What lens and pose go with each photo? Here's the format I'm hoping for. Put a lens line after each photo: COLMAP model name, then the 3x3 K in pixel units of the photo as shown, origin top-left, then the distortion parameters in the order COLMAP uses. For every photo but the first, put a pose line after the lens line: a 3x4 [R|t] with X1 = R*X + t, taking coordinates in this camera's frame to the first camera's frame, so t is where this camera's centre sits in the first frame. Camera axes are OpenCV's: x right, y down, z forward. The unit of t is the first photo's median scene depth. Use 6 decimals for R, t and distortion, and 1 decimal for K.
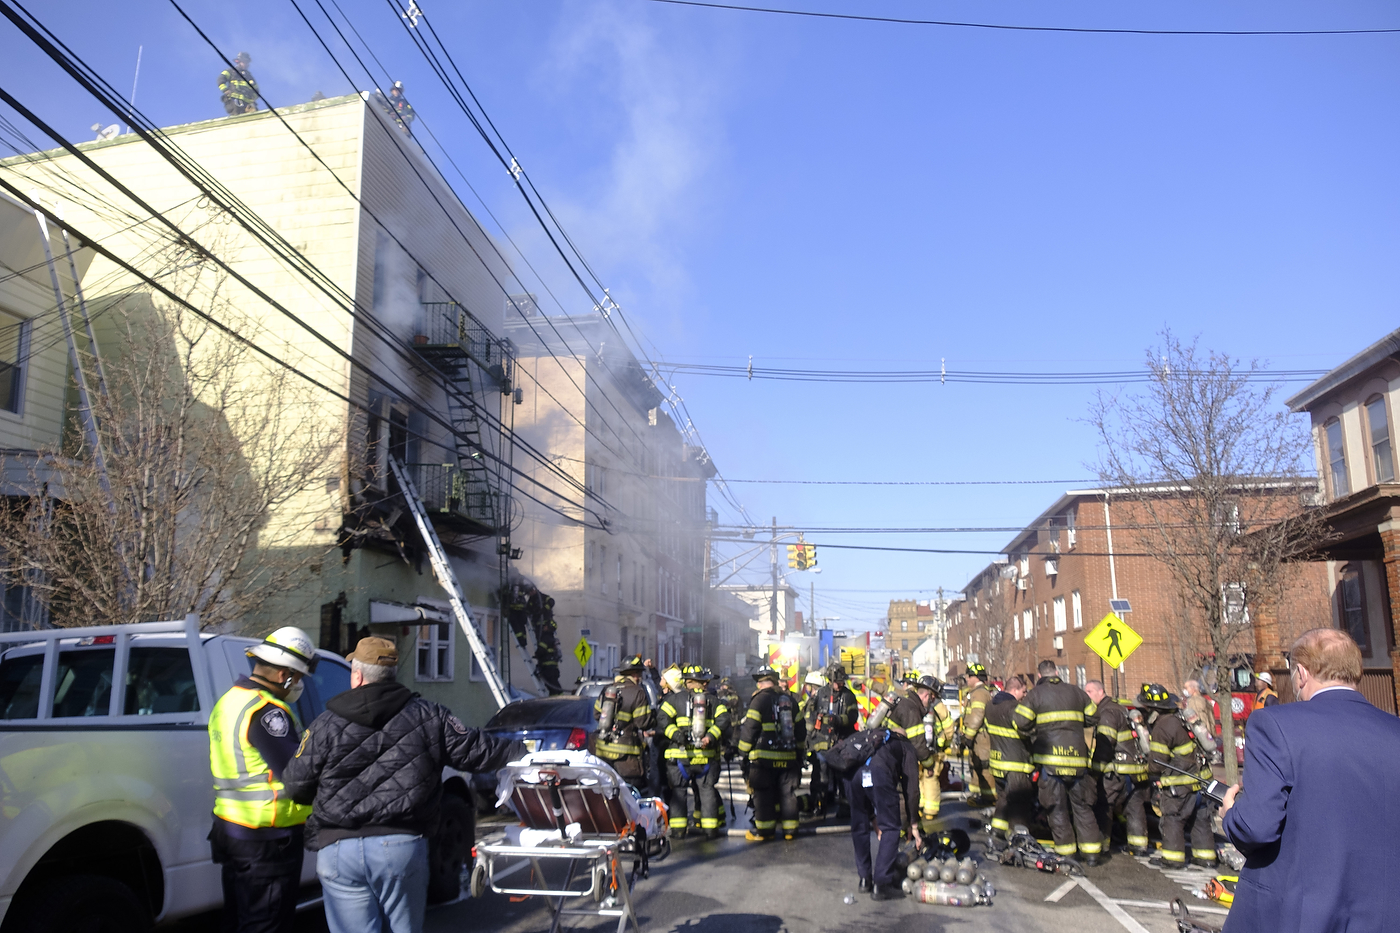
lens RADIAL K [[1102.5, 0, 700.0], [0, 1102.5, 466.5], [0, 0, 1]] dist [-0.010458, -0.001570]
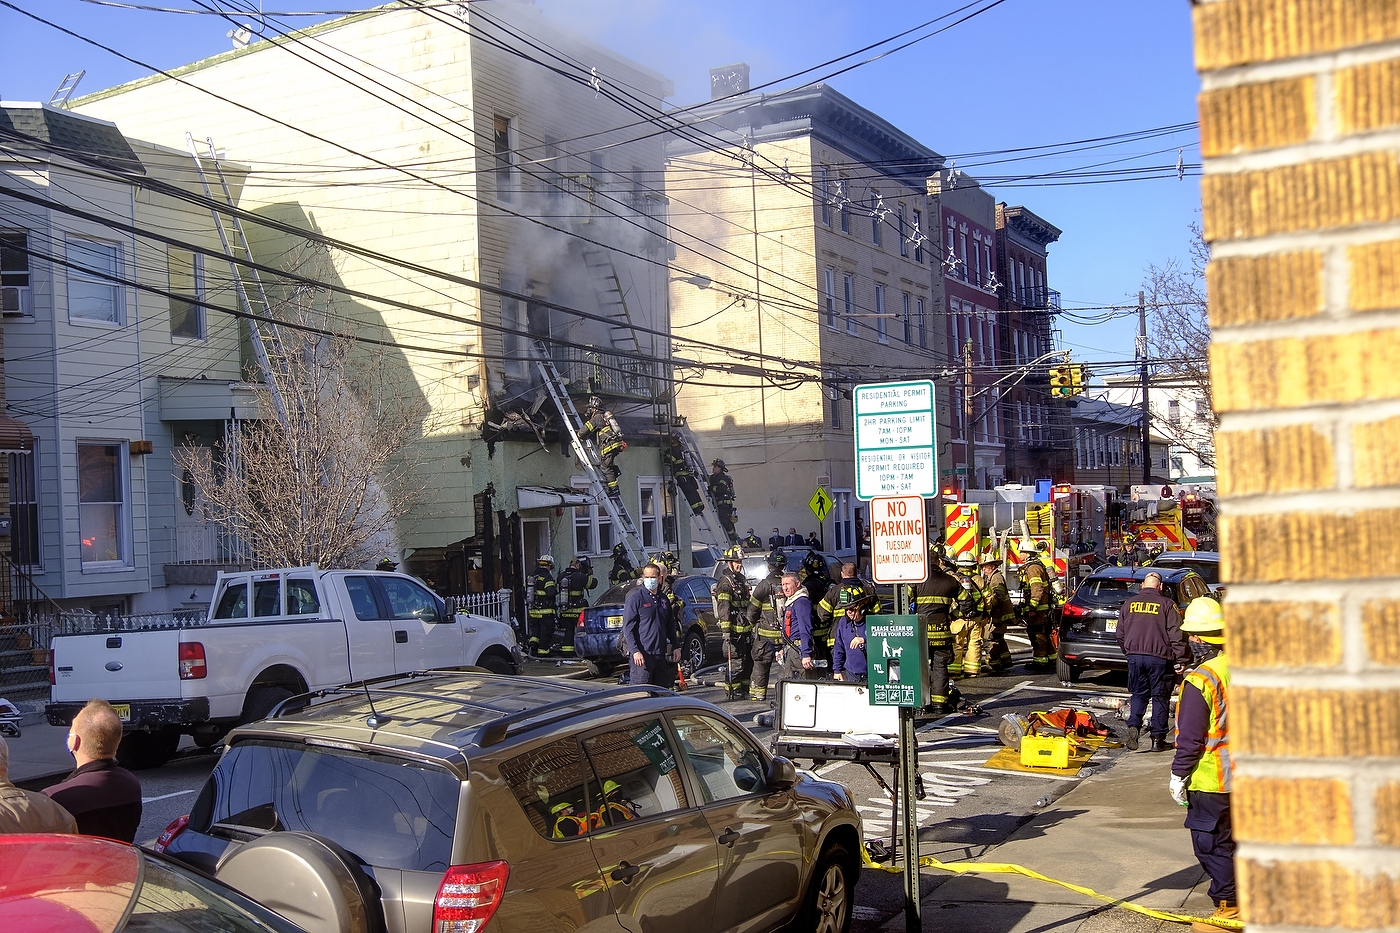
lens RADIAL K [[1754.6, 0, 700.0], [0, 1754.6, 466.5], [0, 0, 1]] dist [0.014781, 0.007326]
pose [[0.959041, -0.041337, -0.280235, 0.349693], [0.088054, 0.983788, 0.156228, -0.149929], [0.269234, -0.174505, 0.947133, -0.562312]]
